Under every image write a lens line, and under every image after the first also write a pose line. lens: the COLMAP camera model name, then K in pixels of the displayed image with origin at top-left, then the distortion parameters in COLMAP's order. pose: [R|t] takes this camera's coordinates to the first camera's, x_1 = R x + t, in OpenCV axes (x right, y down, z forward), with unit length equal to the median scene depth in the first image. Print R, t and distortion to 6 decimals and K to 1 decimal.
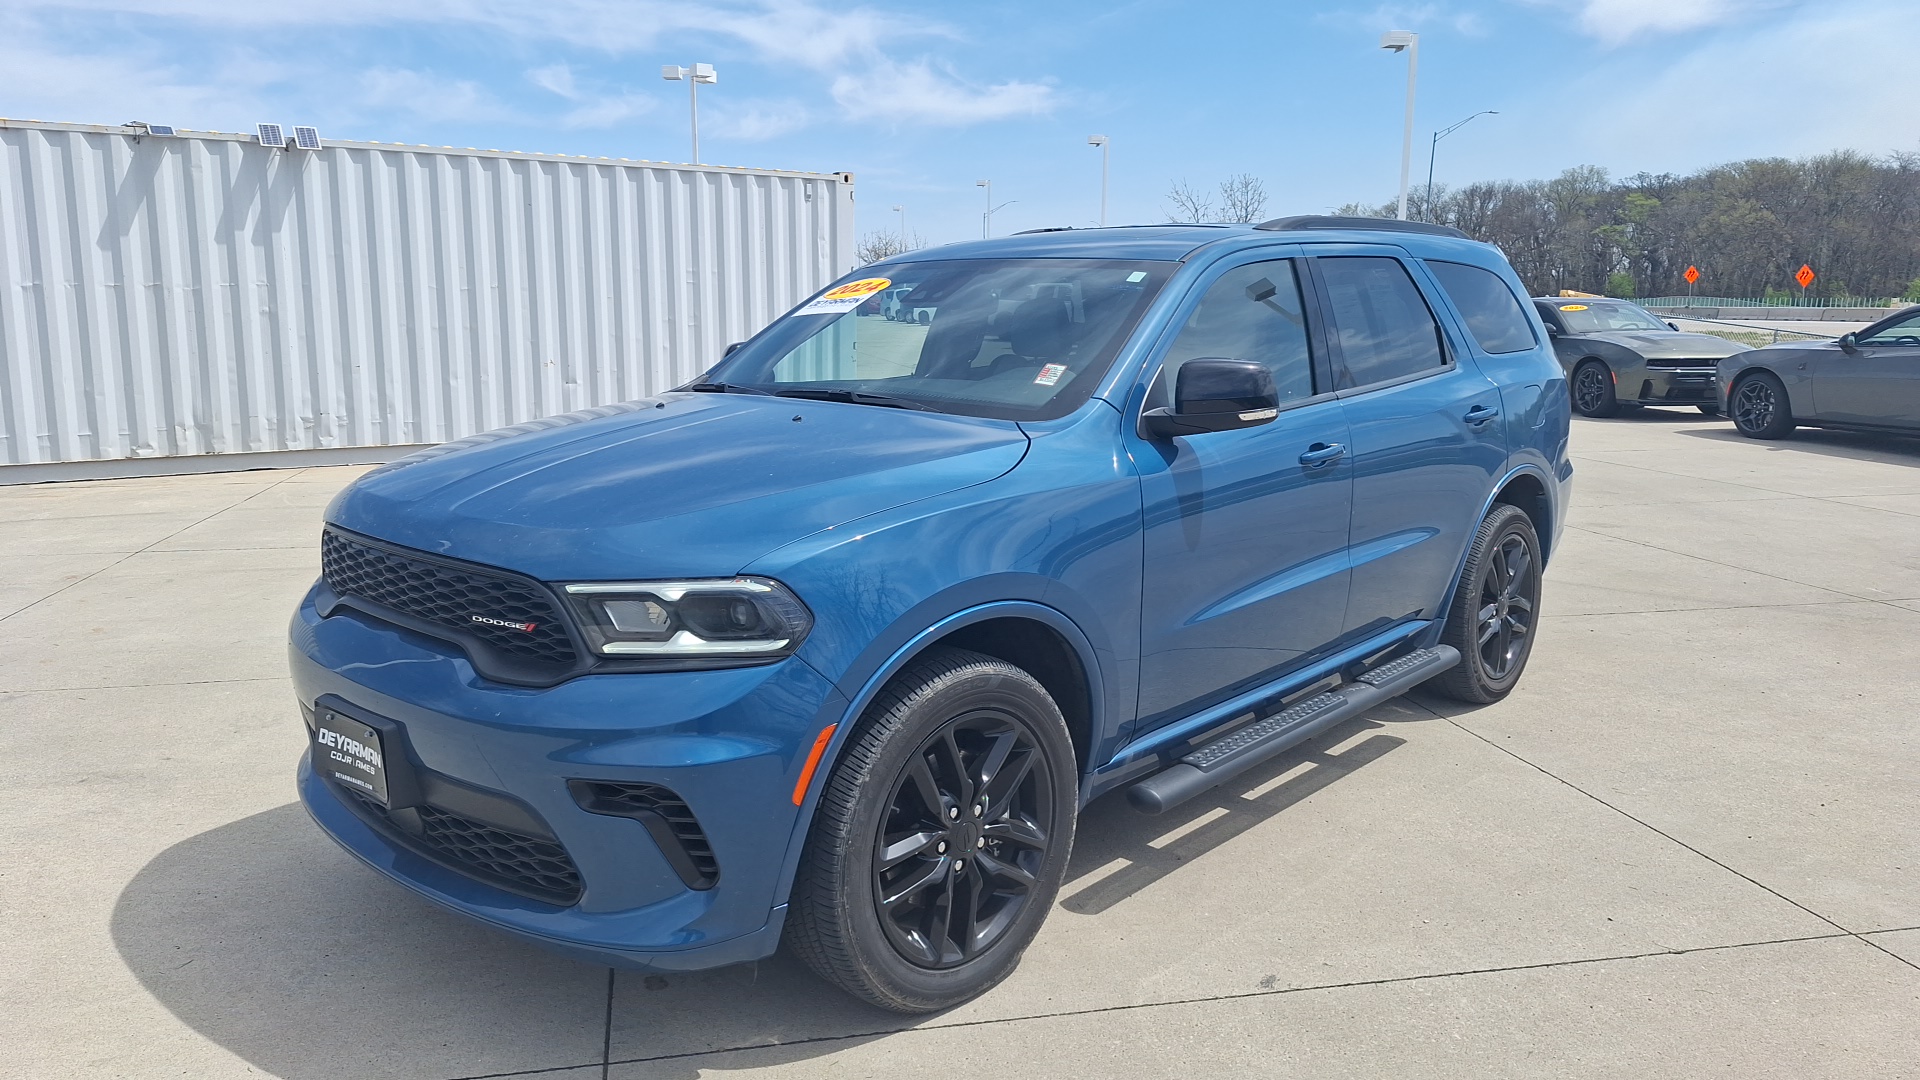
lens RADIAL K [[1375.4, 0, 935.9], [0, 1375.4, 505.0], [0, 0, 1]] dist [0.098039, -0.109048]
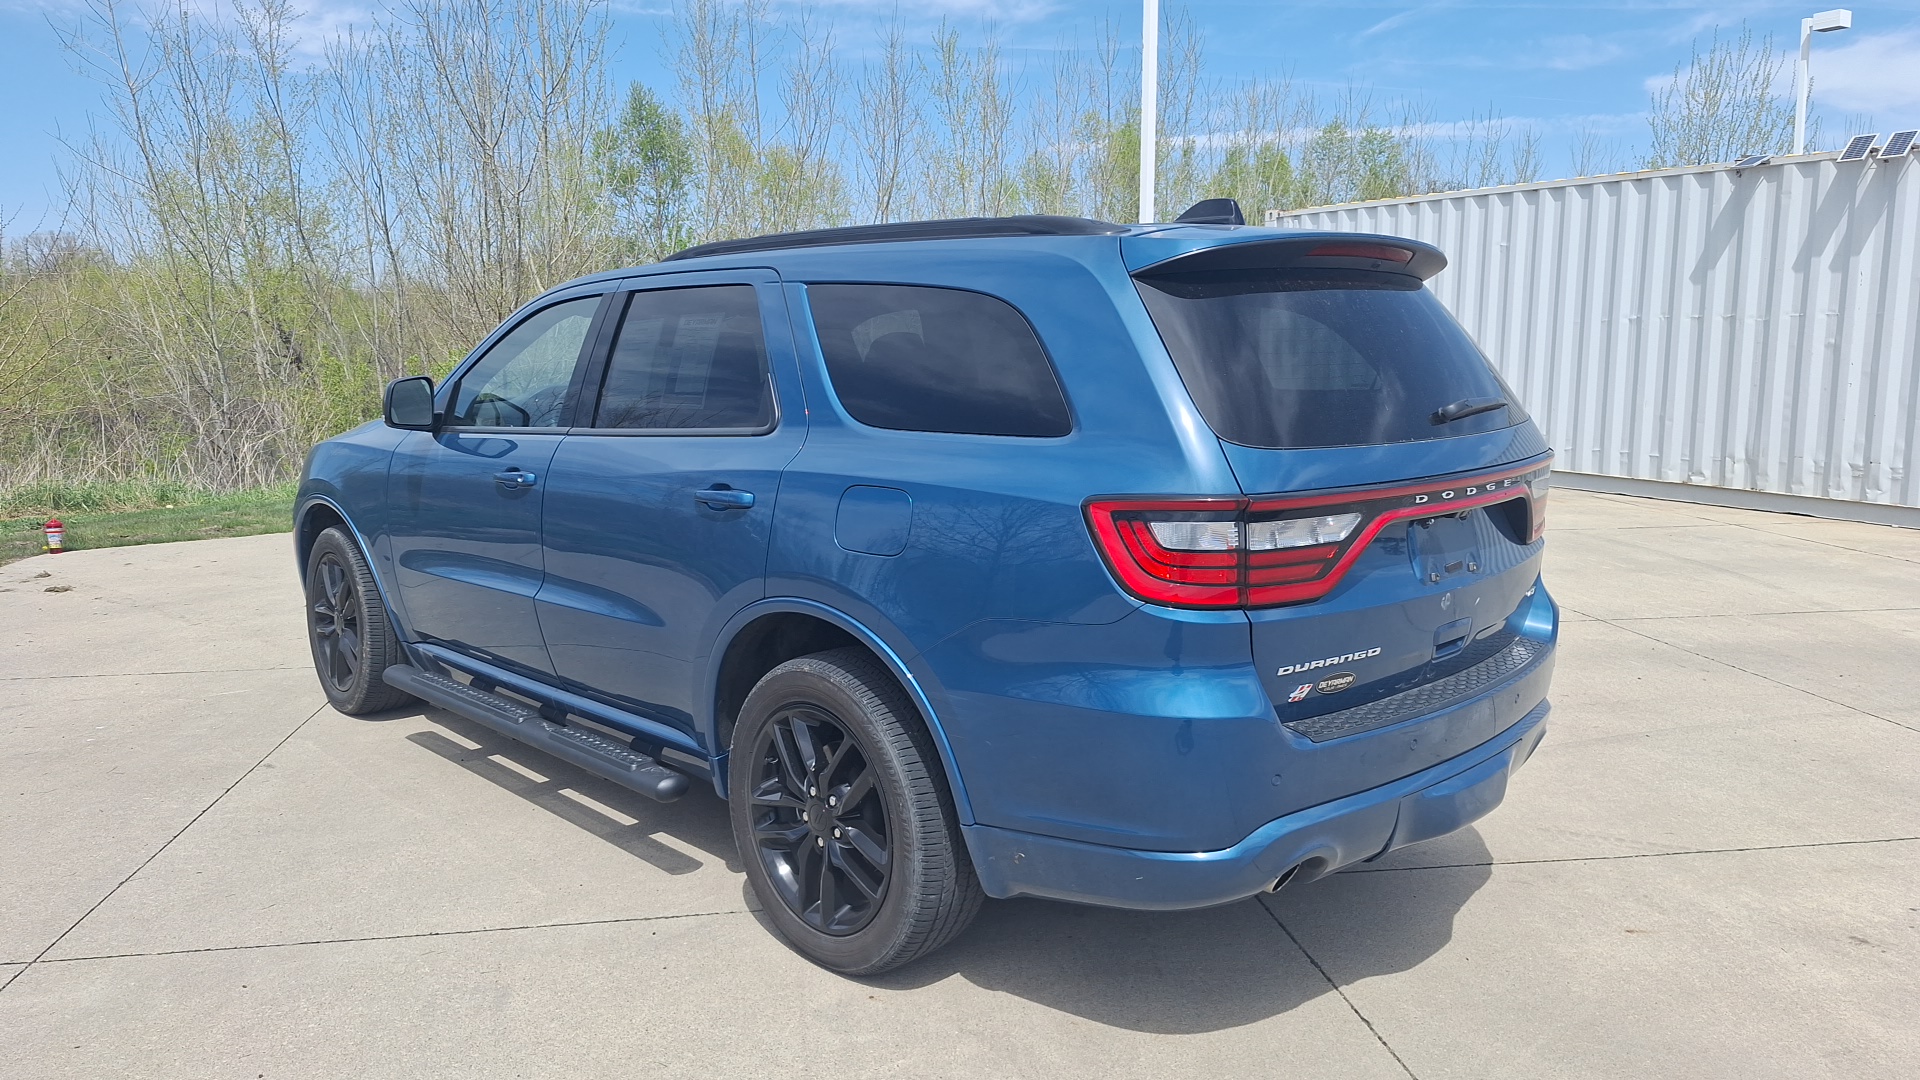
lens RADIAL K [[1348.9, 0, 911.3], [0, 1348.9, 494.0], [0, 0, 1]] dist [0.076315, -0.086069]
pose [[-0.086071, 0.120276, -0.989002, 0.467250], [-0.145036, 0.980598, 0.131877, -0.074903], [0.985675, 0.154792, -0.066957, 0.497860]]
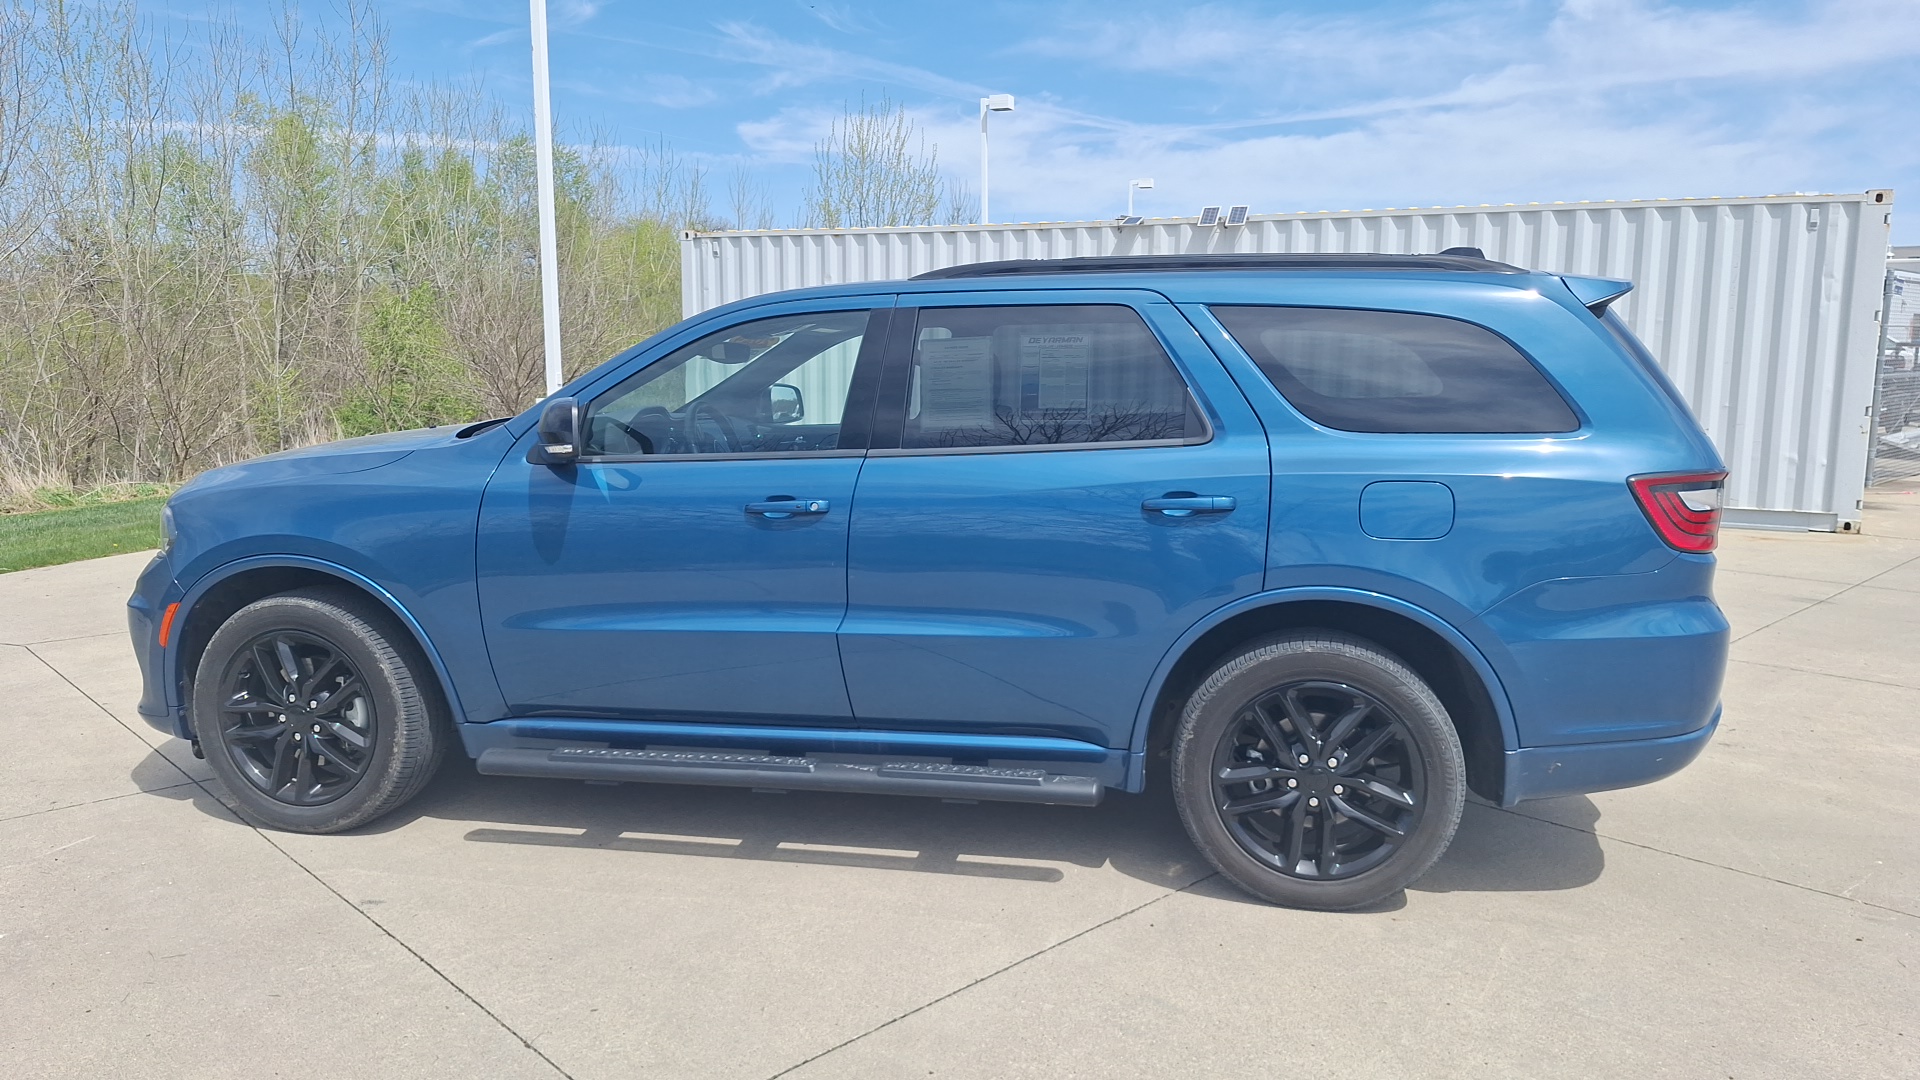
lens RADIAL K [[1375.4, 0, 935.9], [0, 1375.4, 505.0], [0, 0, 1]] dist [0.098039, -0.109048]
pose [[0.522181, 0.100461, -0.846897, 0.420660], [-0.134438, 0.990318, 0.034582, -0.031119], [0.842172, 0.095797, 0.530631, 0.207342]]
